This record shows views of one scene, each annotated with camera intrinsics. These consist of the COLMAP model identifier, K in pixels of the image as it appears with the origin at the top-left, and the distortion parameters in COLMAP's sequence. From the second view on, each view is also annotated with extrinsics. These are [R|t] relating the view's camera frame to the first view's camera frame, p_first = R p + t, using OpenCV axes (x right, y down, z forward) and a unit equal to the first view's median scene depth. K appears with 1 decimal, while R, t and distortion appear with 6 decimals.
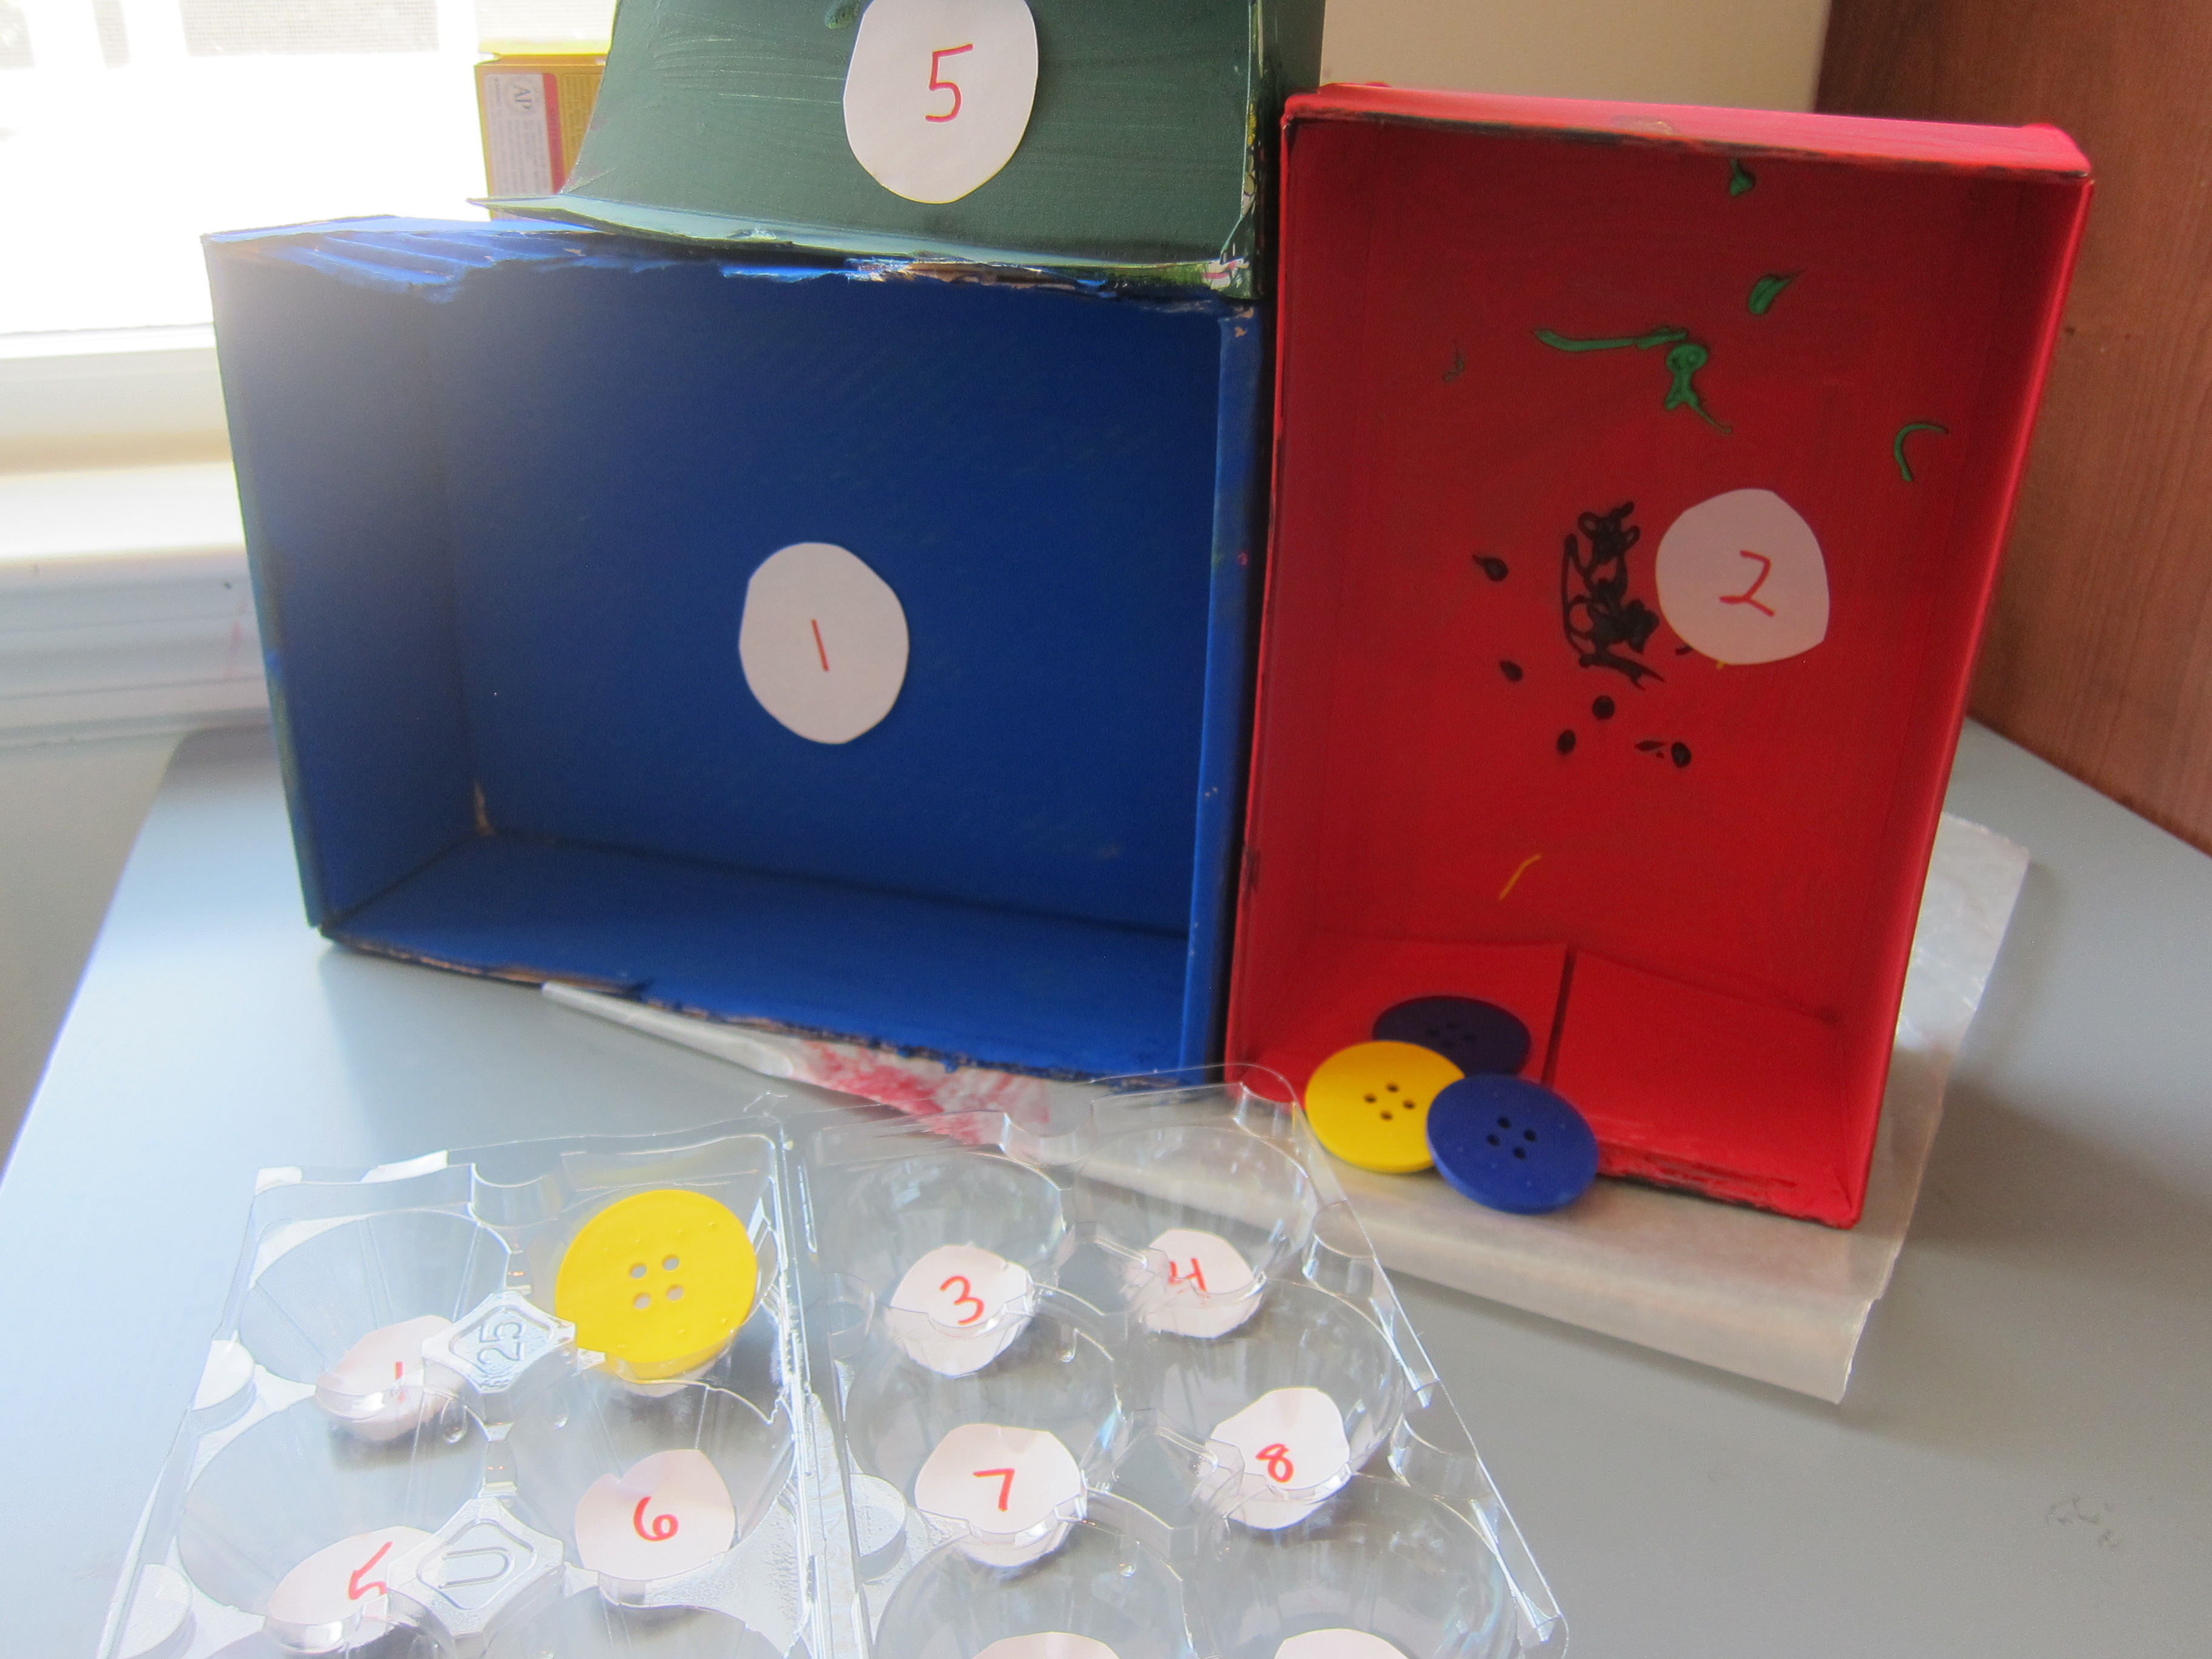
lens RADIAL K [[1822.5, 0, 1099.6], [0, 1822.5, 826.3], [0, 0, 1]] dist [-0.072816, 0.028581]
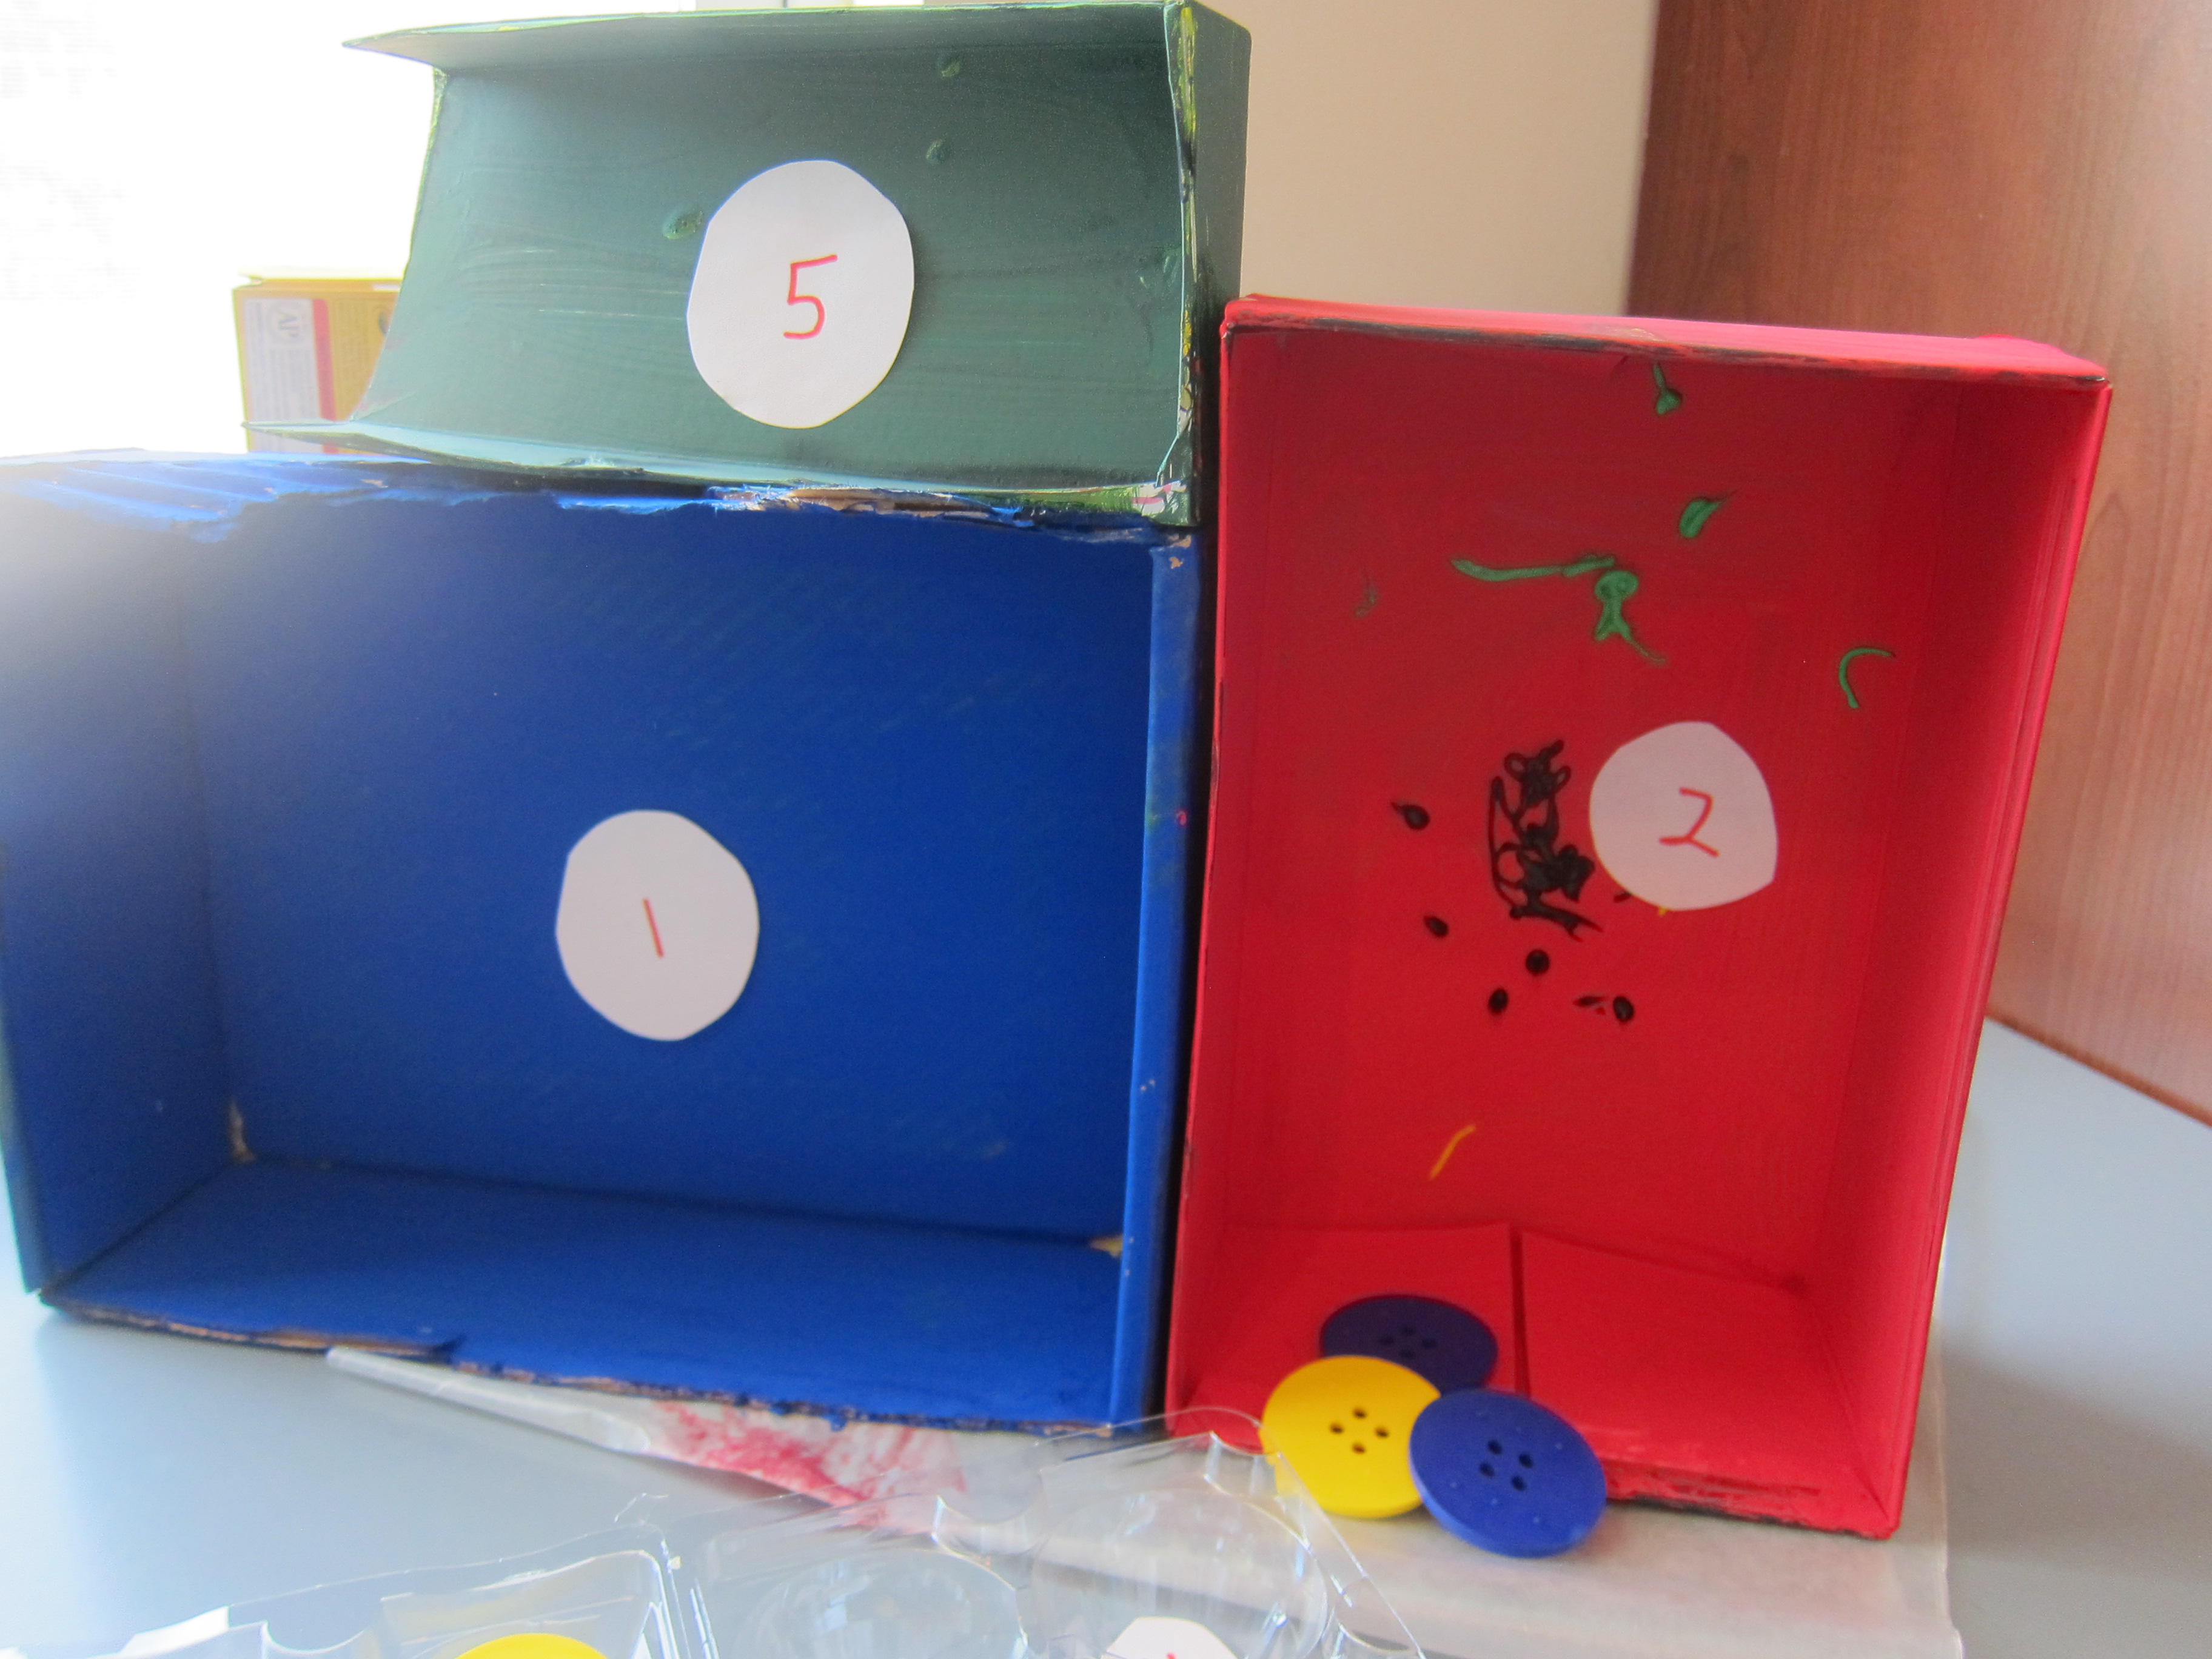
lens RADIAL K [[1822.5, 0, 1099.6], [0, 1822.5, 826.3], [0, 0, 1]] dist [-0.072816, 0.028581]
pose [[0.989100, -0.032527, 0.143609, -0.079995], [0.051306, 0.990308, -0.129066, -0.030198], [-0.138019, 0.135028, 0.981182, 0.137836]]
